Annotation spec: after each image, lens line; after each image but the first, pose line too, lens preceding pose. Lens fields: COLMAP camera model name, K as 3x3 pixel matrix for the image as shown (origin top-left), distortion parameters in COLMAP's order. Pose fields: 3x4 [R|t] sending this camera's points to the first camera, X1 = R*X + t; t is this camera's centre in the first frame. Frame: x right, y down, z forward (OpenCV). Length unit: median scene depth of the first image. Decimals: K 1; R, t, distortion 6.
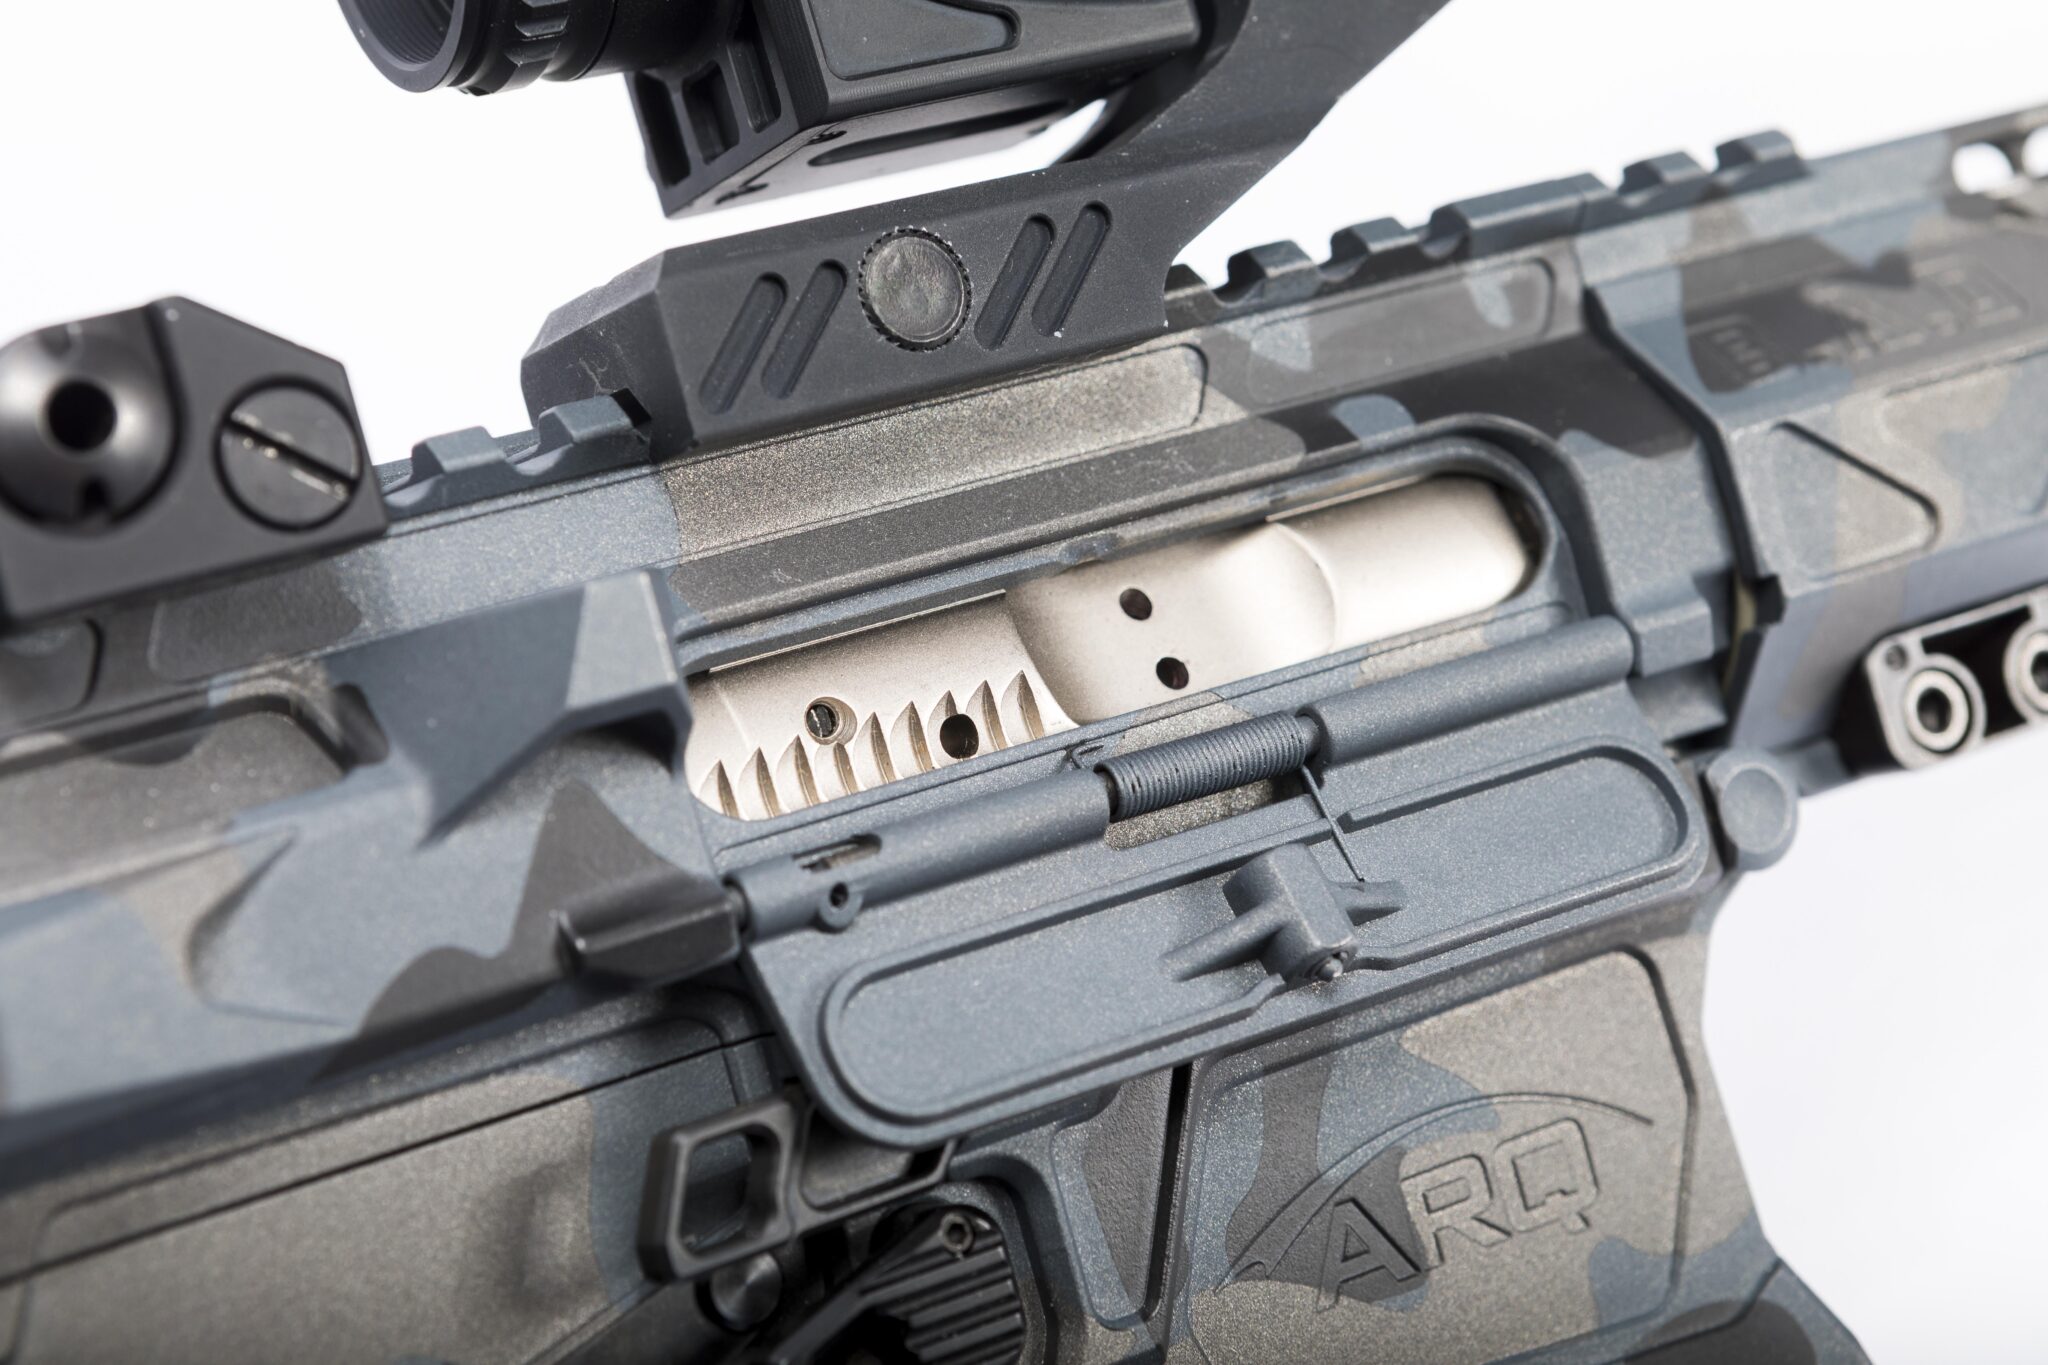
lens RADIAL K [[4059.8, 0, 1024.0], [0, 4059.8, 682.5], [0, 0, 1]] dist [-0.081328, -0.118472]
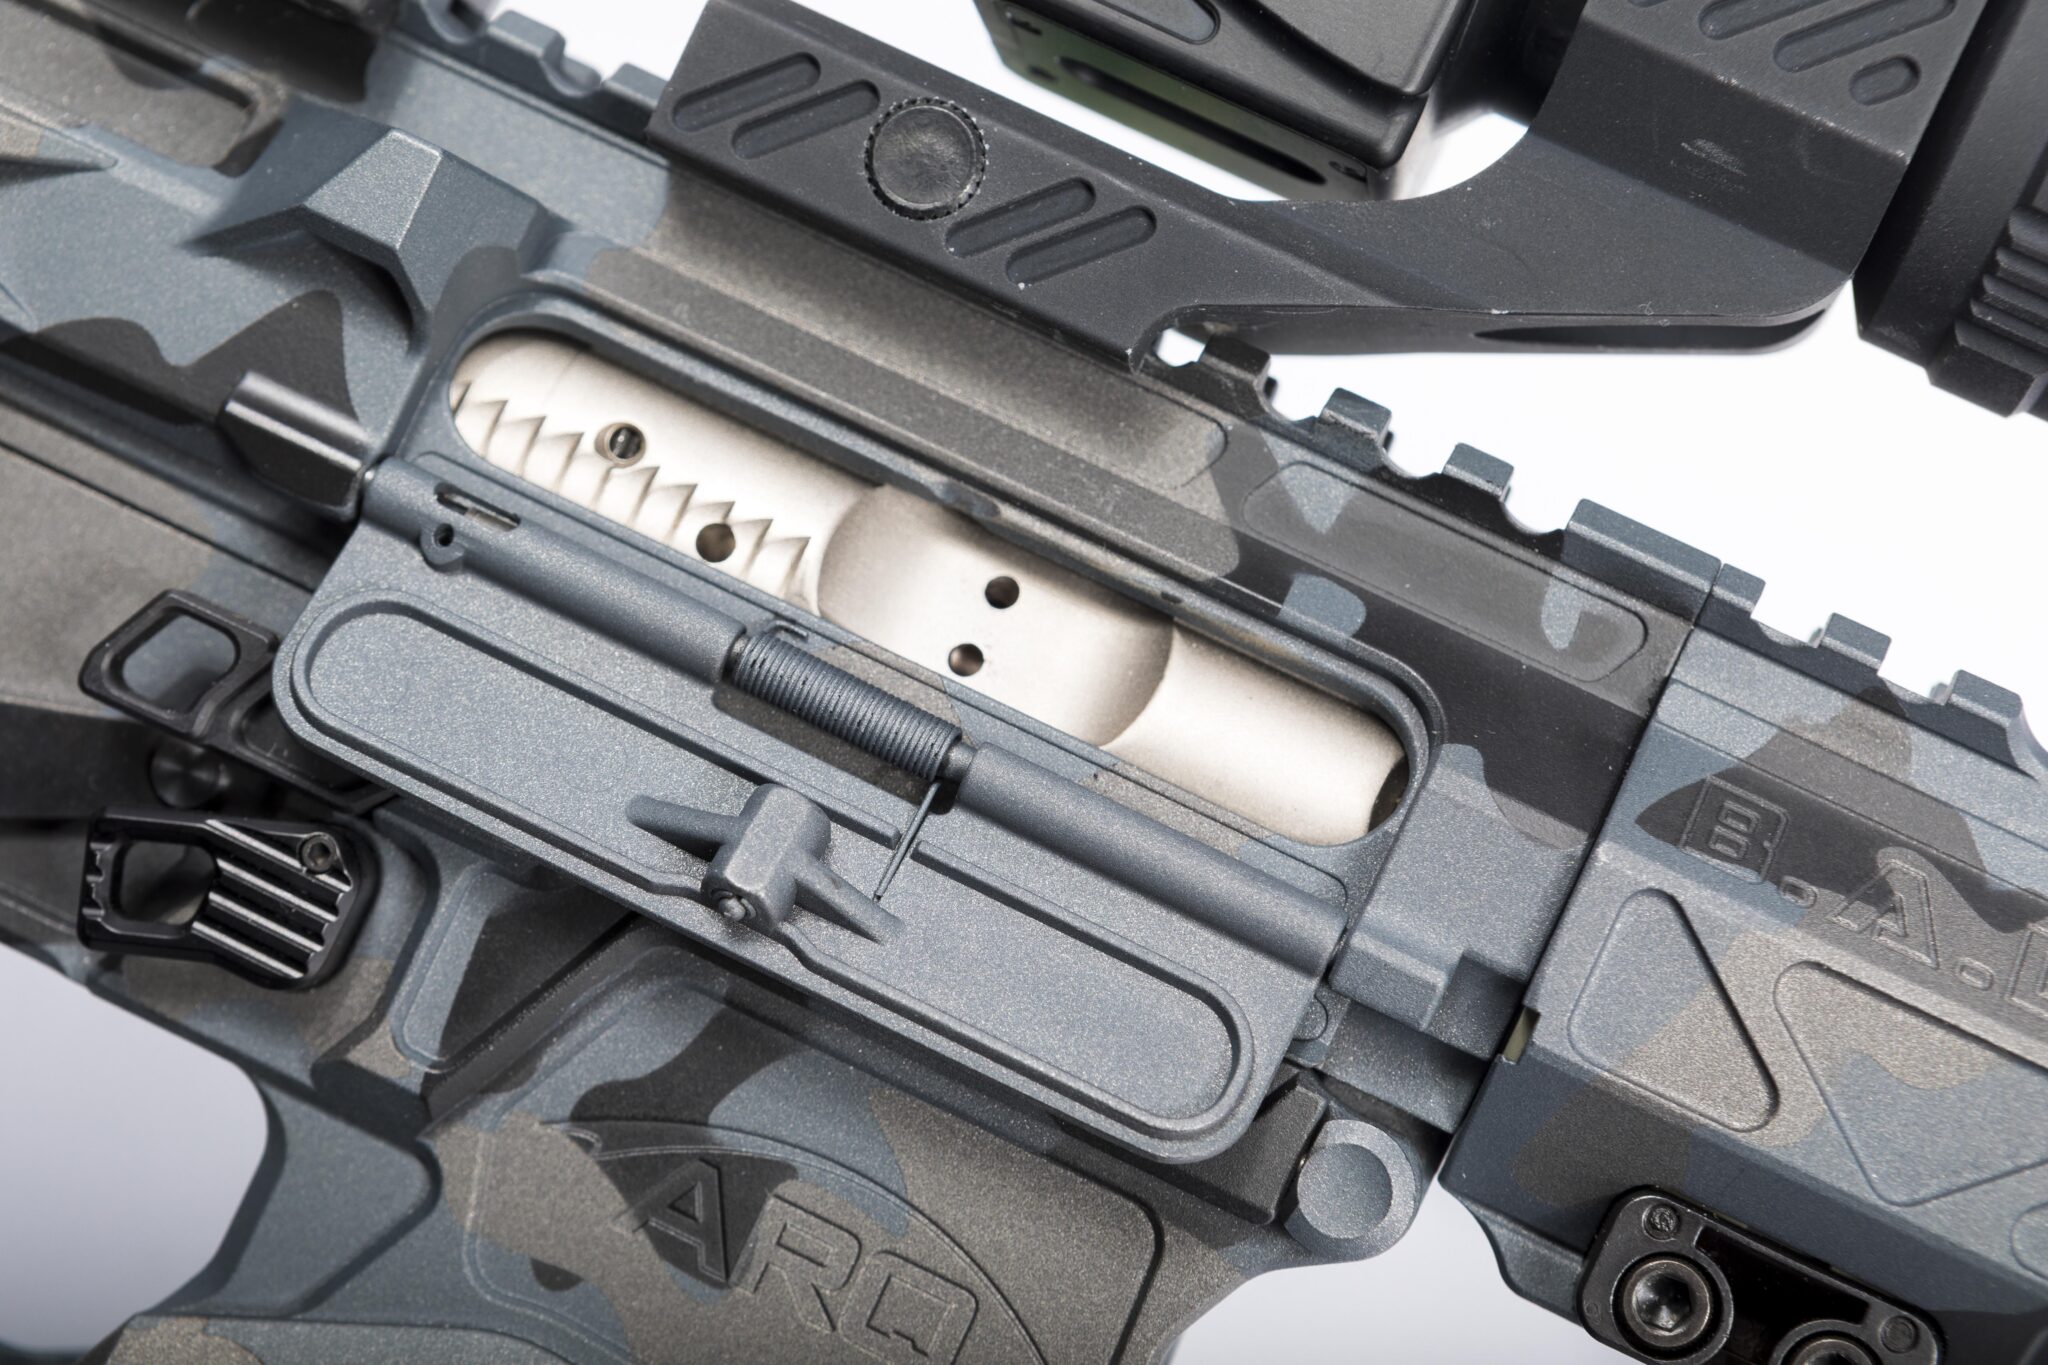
lens RADIAL K [[4285.4, 0, 1026.0], [0, 4285.4, 601.5], [0, 0, 1]] dist [-0.057992, -0.367583]
pose [[0.608917, 0.563680, -0.558108, 0.622755], [-0.617926, 0.778242, 0.111832, -0.139652], [0.497381, 0.276773, 0.822198, 0.150911]]
